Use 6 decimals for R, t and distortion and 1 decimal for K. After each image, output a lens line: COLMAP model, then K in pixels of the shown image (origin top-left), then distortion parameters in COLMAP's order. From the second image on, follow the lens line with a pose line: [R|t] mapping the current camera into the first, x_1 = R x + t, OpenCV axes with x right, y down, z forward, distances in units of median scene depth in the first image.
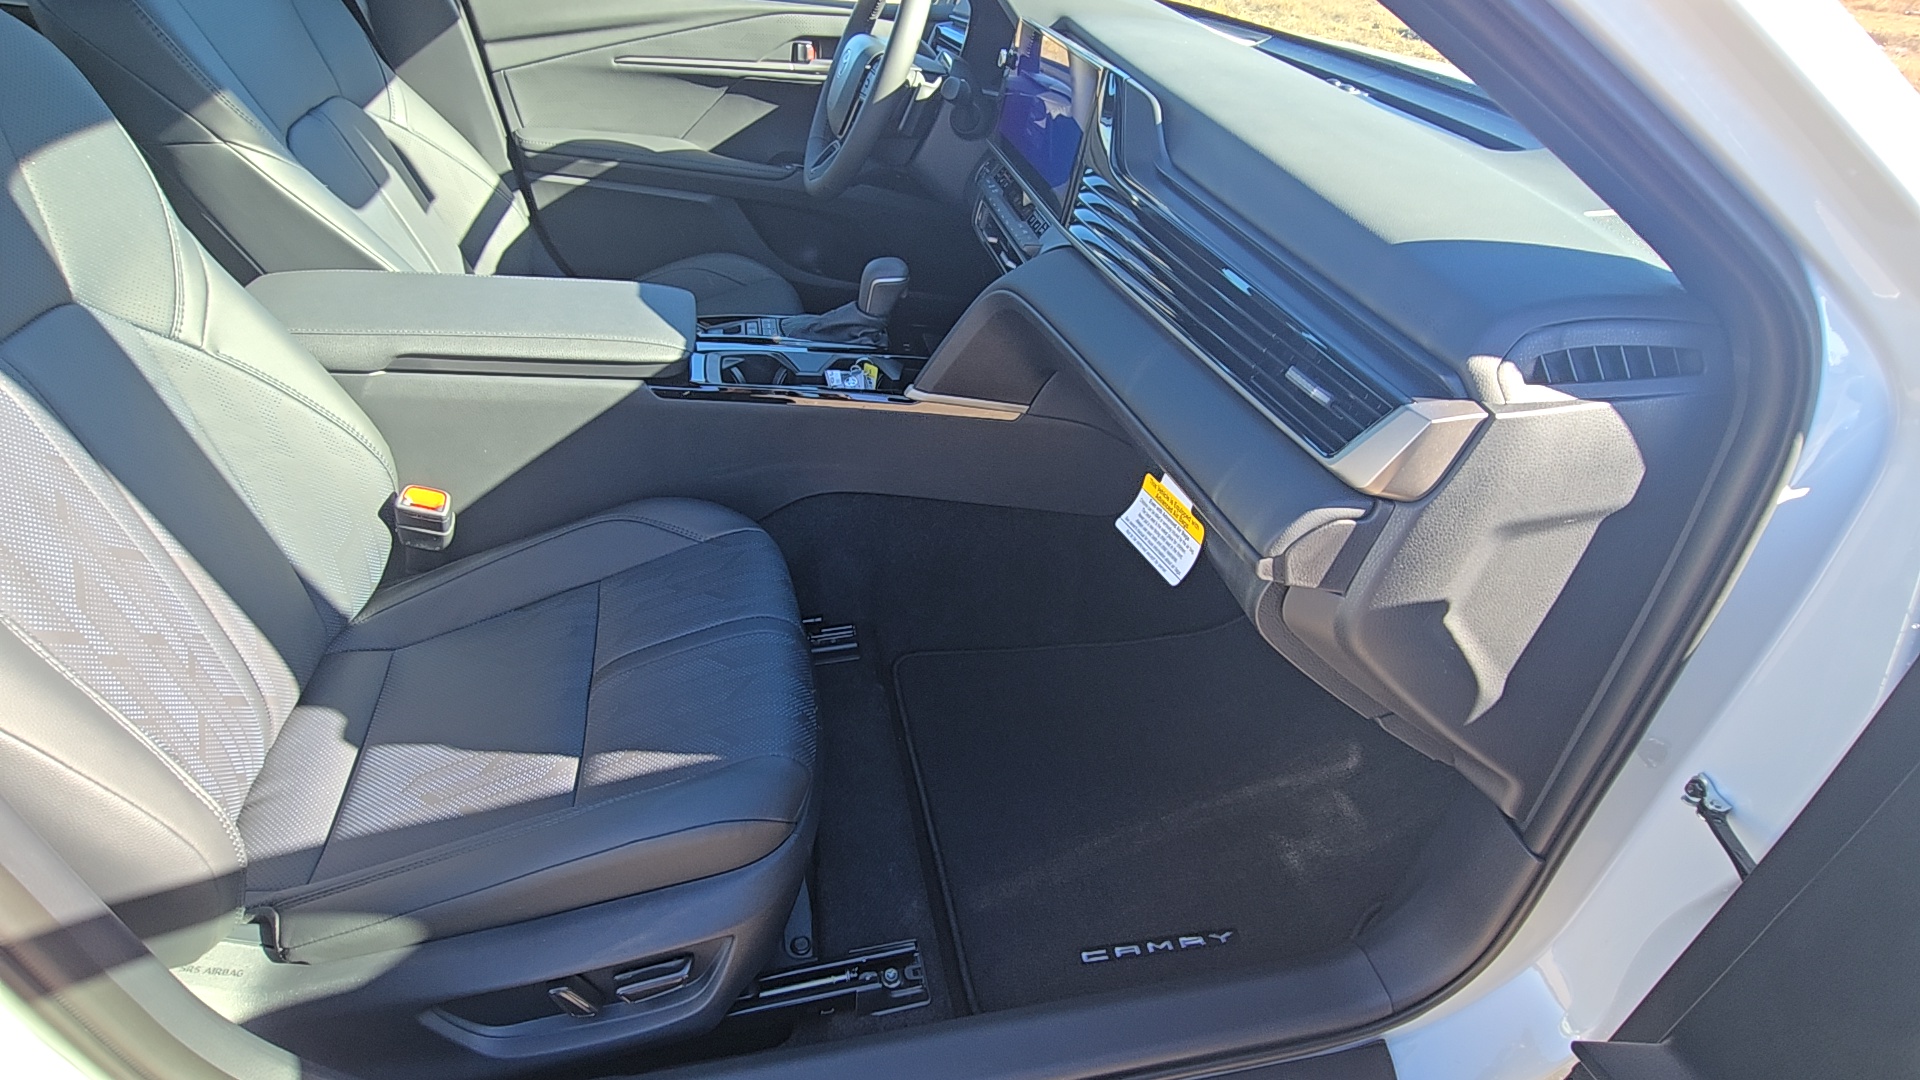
lens RADIAL K [[977.6, 0, 979.2], [0, 977.6, 545.4], [0, 0, 1]] dist [0.002003, -0.000055]
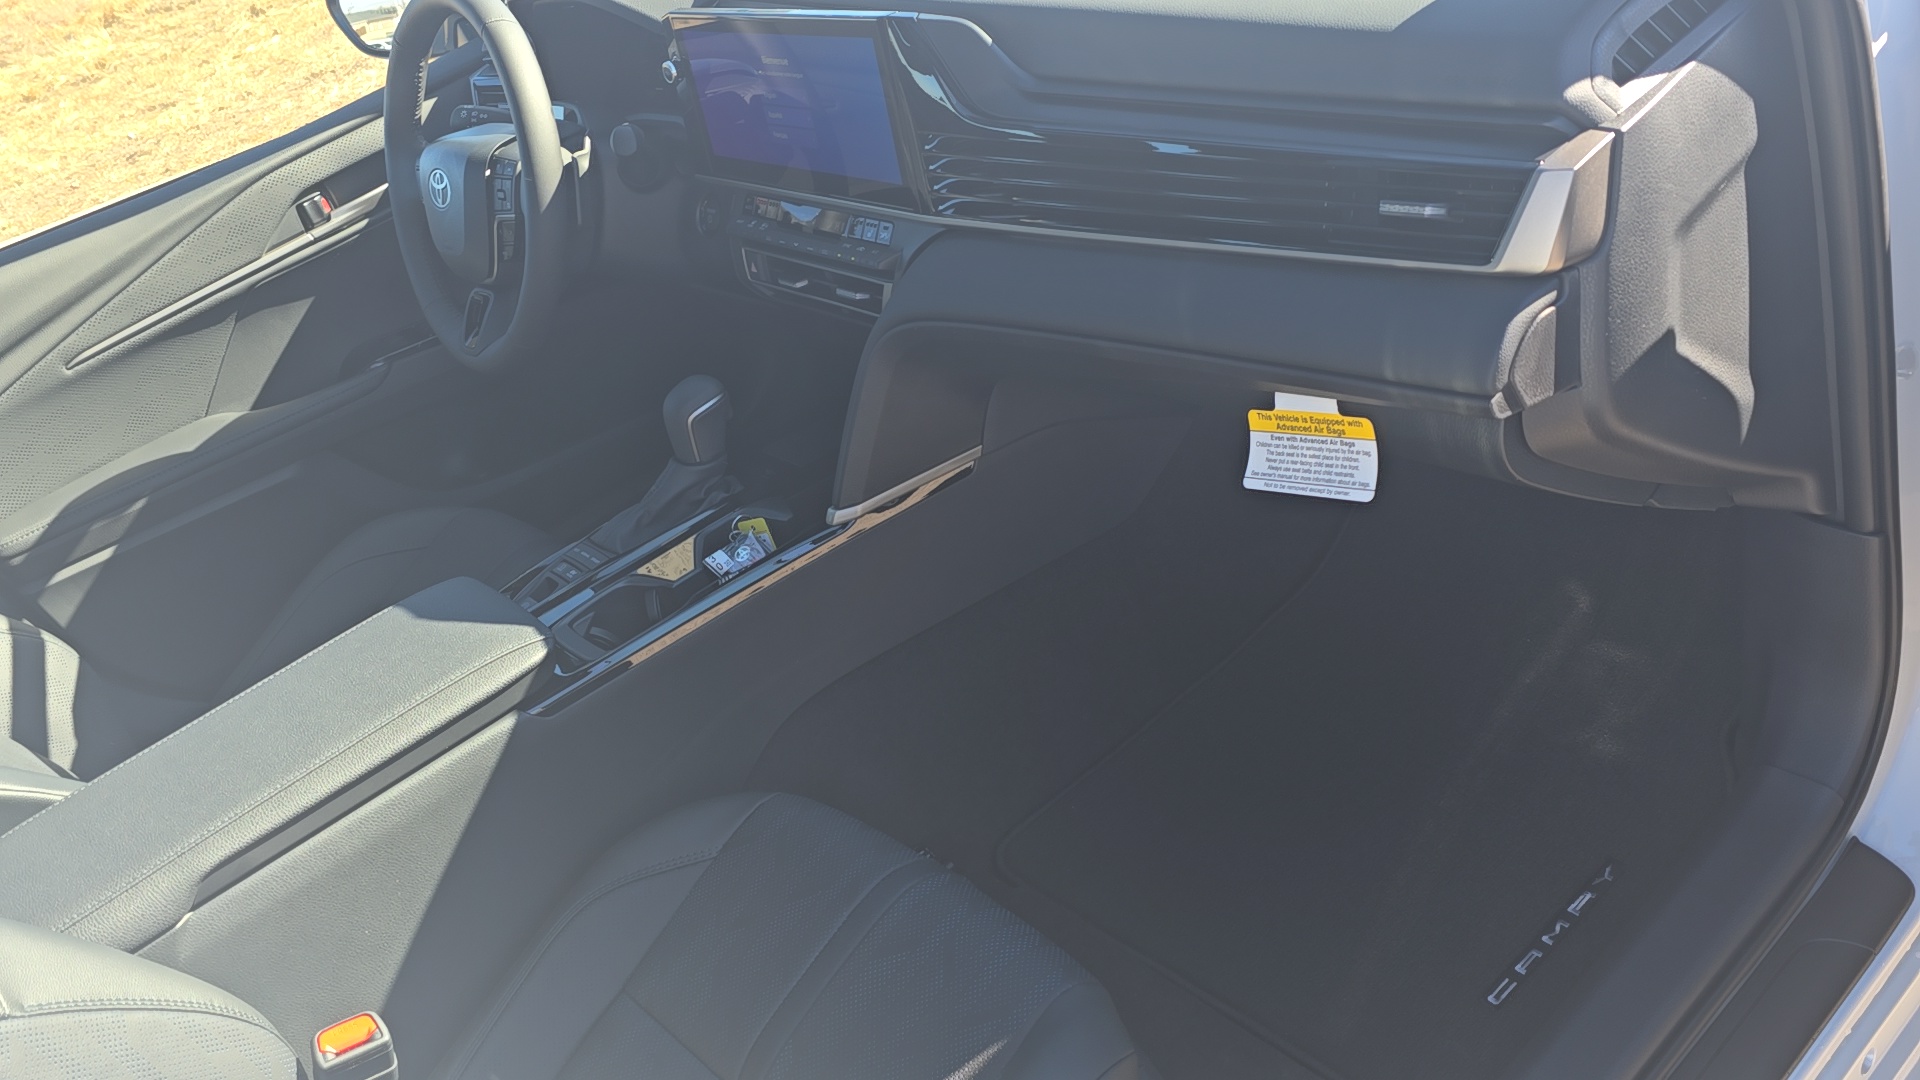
lens RADIAL K [[1640.7, 0, 948.8], [0, 1640.7, 551.2], [0, 0, 1]] dist [-0.019454, 0.044710]
pose [[0.812605, -0.544878, 0.206836, -0.296484], [0.560846, 0.827594, -0.023250, -0.068446], [-0.158507, 0.134896, 0.978099, -0.205839]]
